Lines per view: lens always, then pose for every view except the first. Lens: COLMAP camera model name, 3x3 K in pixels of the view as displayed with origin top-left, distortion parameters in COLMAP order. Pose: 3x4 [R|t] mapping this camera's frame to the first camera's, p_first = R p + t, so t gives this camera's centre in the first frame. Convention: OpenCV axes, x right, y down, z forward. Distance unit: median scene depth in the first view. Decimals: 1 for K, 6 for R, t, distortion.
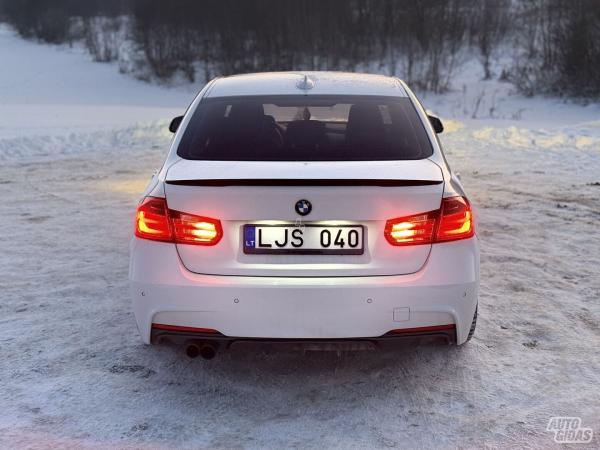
lens RADIAL K [[825.0, 0, 300.0], [0, 825.0, 225.0], [0, 0, 1]] dist [0.104069, -0.022569]
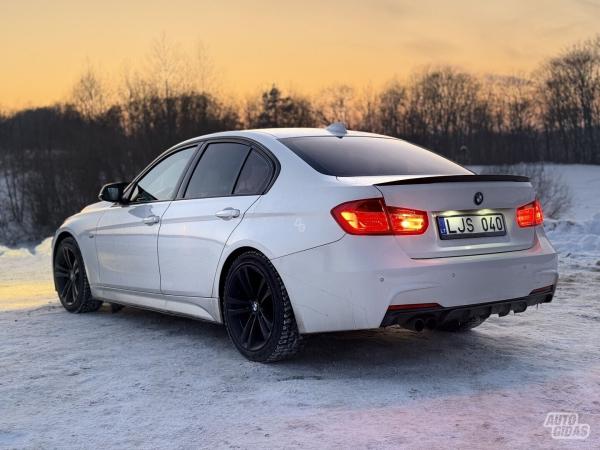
lens RADIAL K [[825.0, 0, 300.0], [0, 825.0, 225.0], [0, 0, 1]] dist [0.104069, -0.022569]
pose [[0.796115, -0.039611, 0.603848, -0.973048], [0.150879, 0.979335, -0.134677, 0.147231], [-0.586035, 0.198326, 0.785640, 0.155893]]
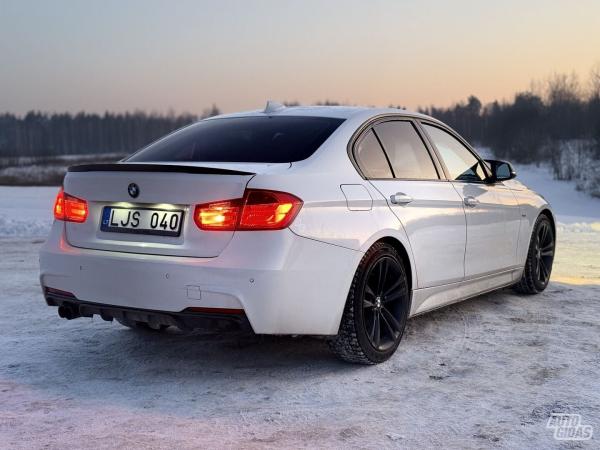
lens RADIAL K [[825.0, 0, 300.0], [0, 825.0, 225.0], [0, 0, 1]] dist [0.104069, -0.022569]
pose [[0.851238, 0.045772, -0.522781, 0.784464], [-0.119595, 0.986895, -0.108327, 0.120092], [0.510971, 0.154734, 0.845556, 0.151363]]
